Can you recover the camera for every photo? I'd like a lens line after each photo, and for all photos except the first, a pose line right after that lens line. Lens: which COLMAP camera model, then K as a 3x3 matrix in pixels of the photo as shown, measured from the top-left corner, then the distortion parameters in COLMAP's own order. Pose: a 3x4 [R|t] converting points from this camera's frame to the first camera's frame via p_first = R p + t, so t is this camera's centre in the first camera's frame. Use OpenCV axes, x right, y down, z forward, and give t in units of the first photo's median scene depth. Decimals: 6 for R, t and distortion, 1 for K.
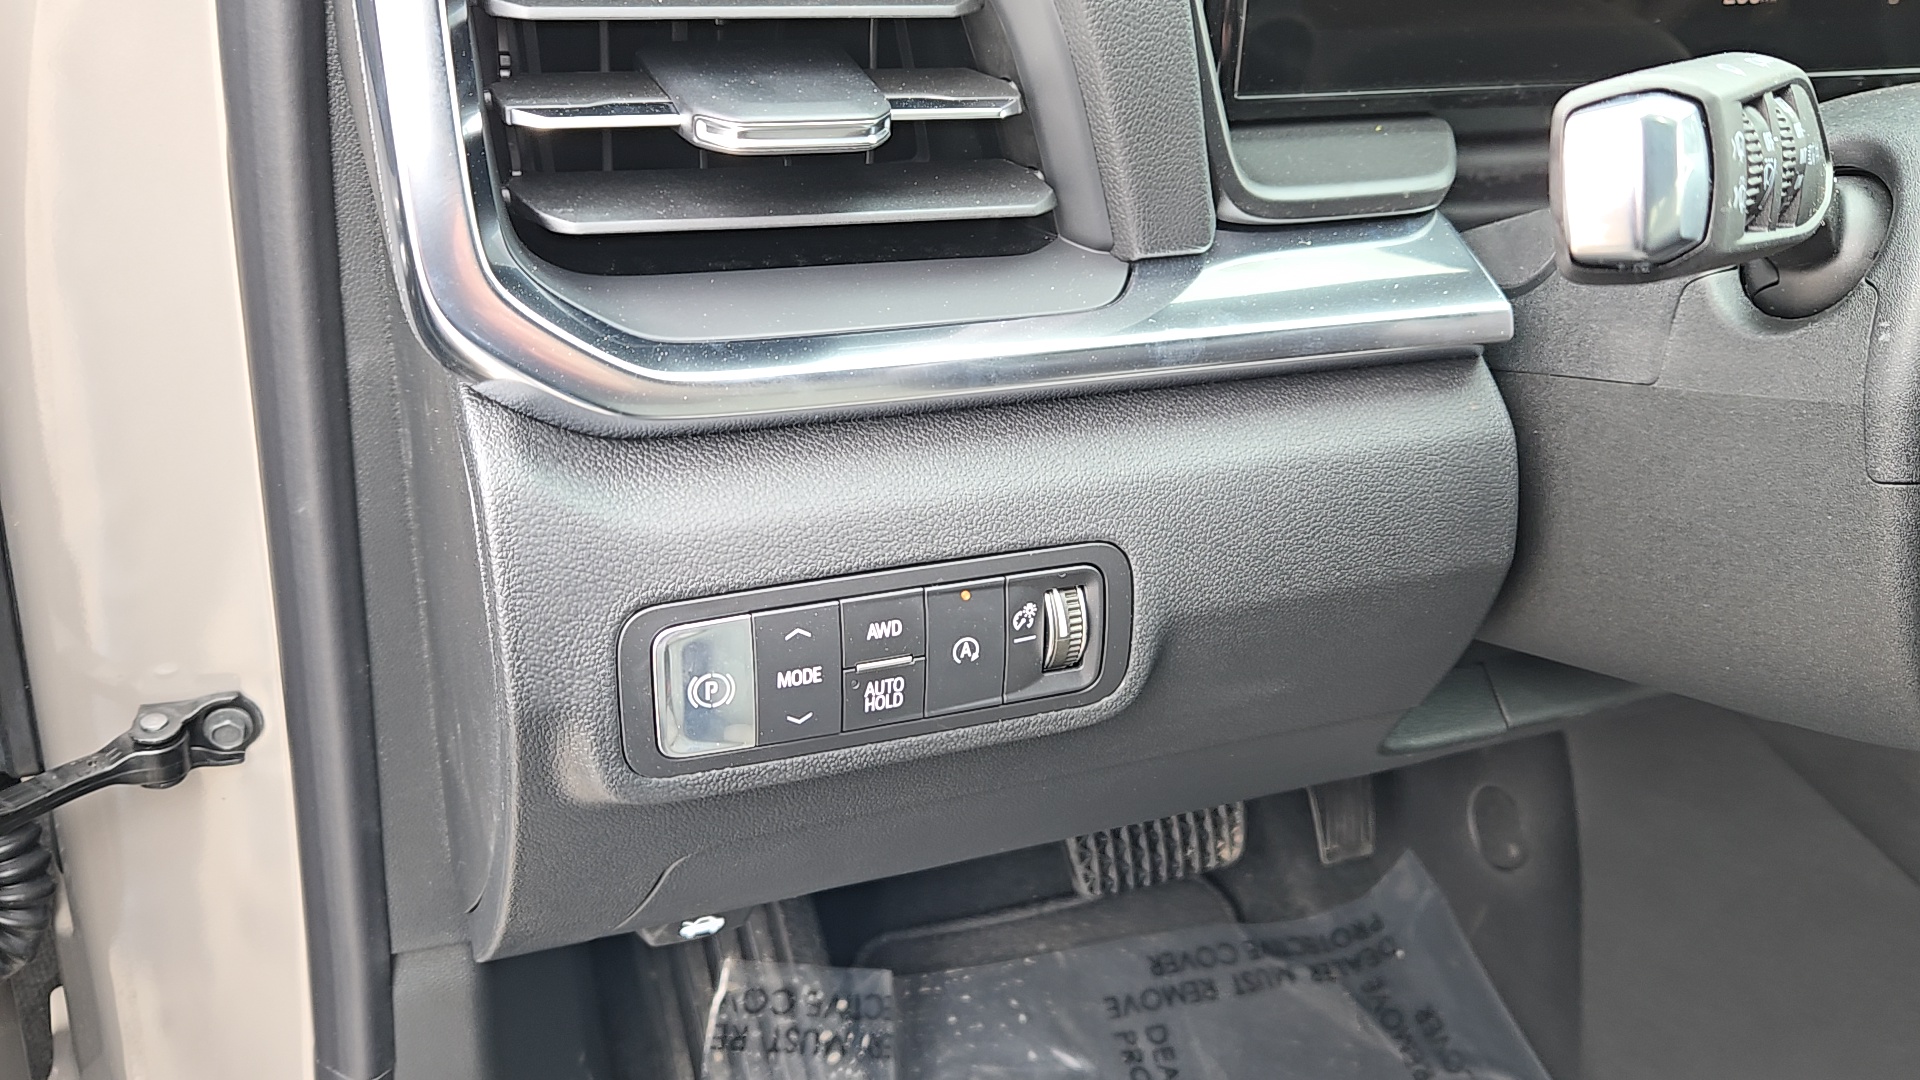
lens RADIAL K [[1592.5, 0, 991.3], [0, 1592.5, 495.4], [0, 0, 1]] dist [0.013745, -0.014222]
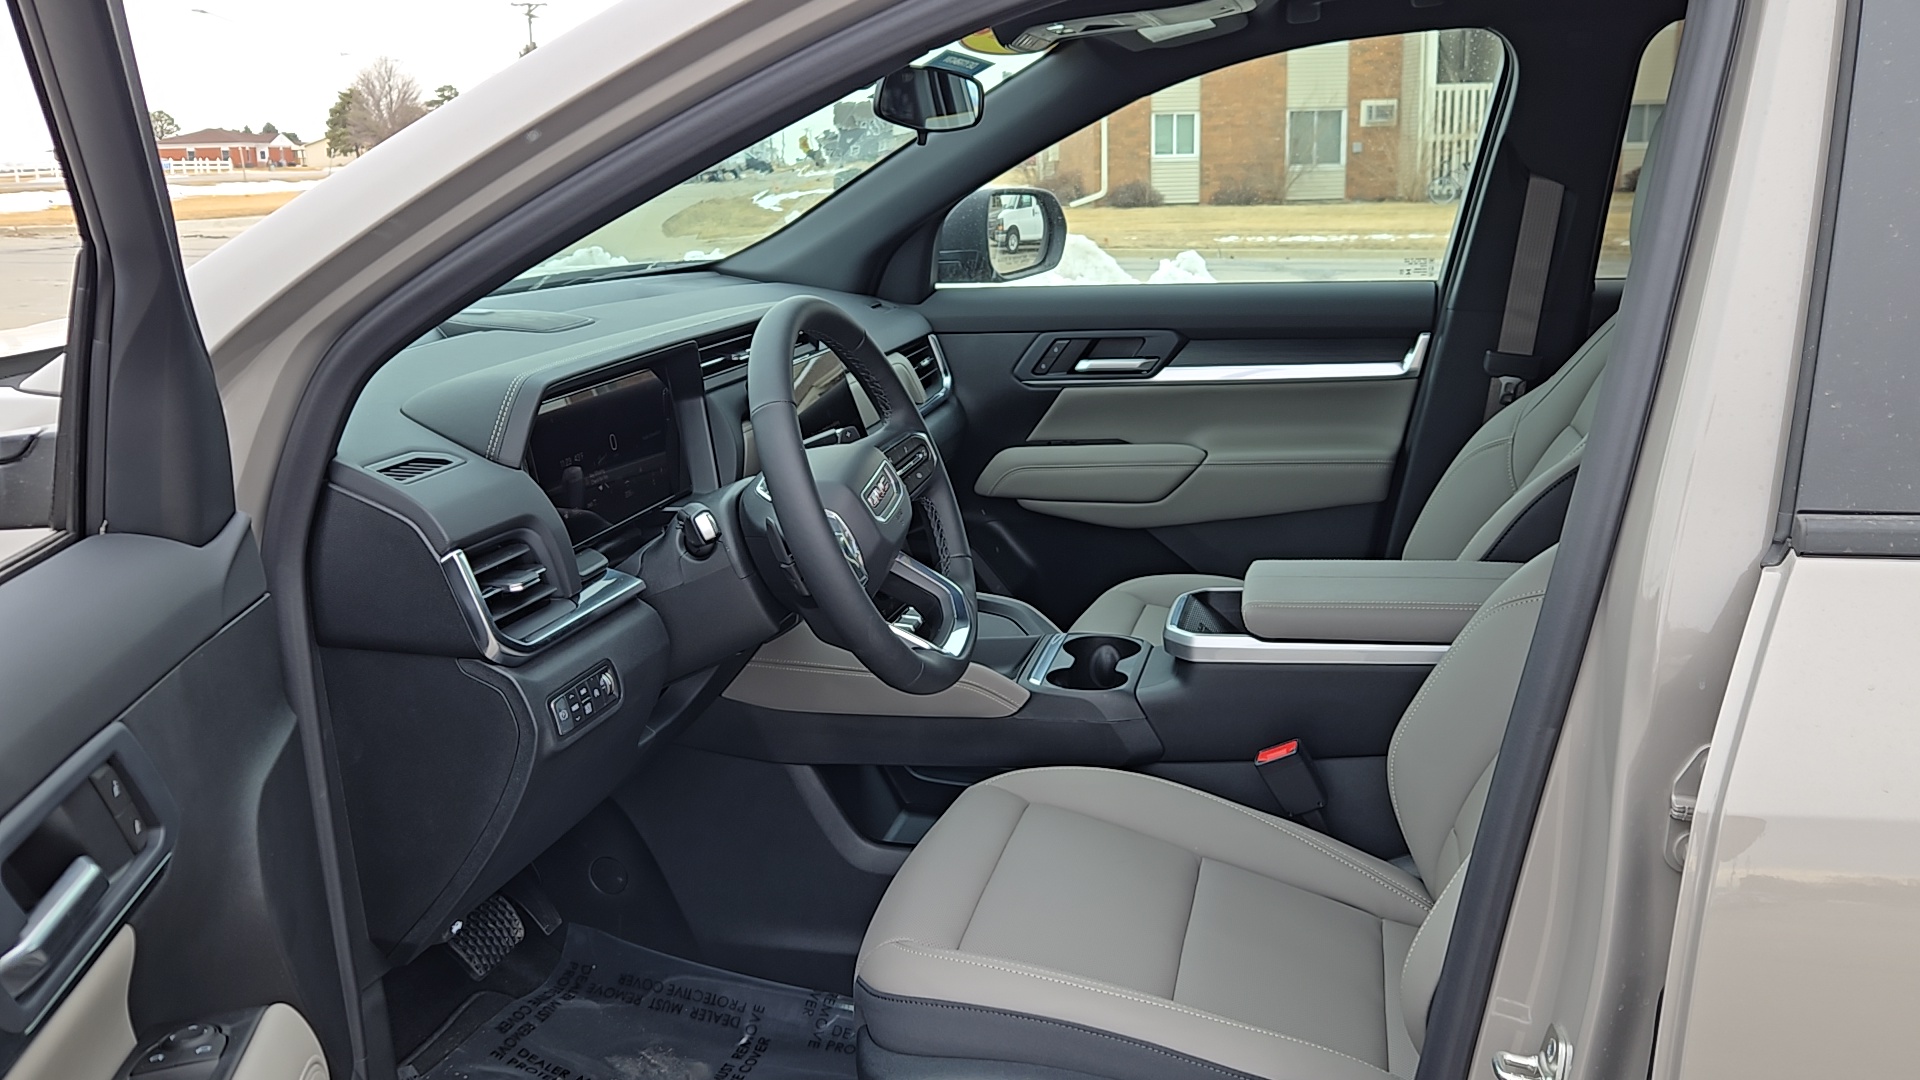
lens RADIAL K [[1592.5, 0, 951.7], [0, 1592.5, 538.8], [0, 0, 1]] dist [0.013745, -0.014222]
pose [[0.597798, -0.301621, 0.742740, -0.824223], [0.485665, 0.873395, -0.036211, 0.119612], [-0.637783, 0.382370, 0.668600, -0.837369]]
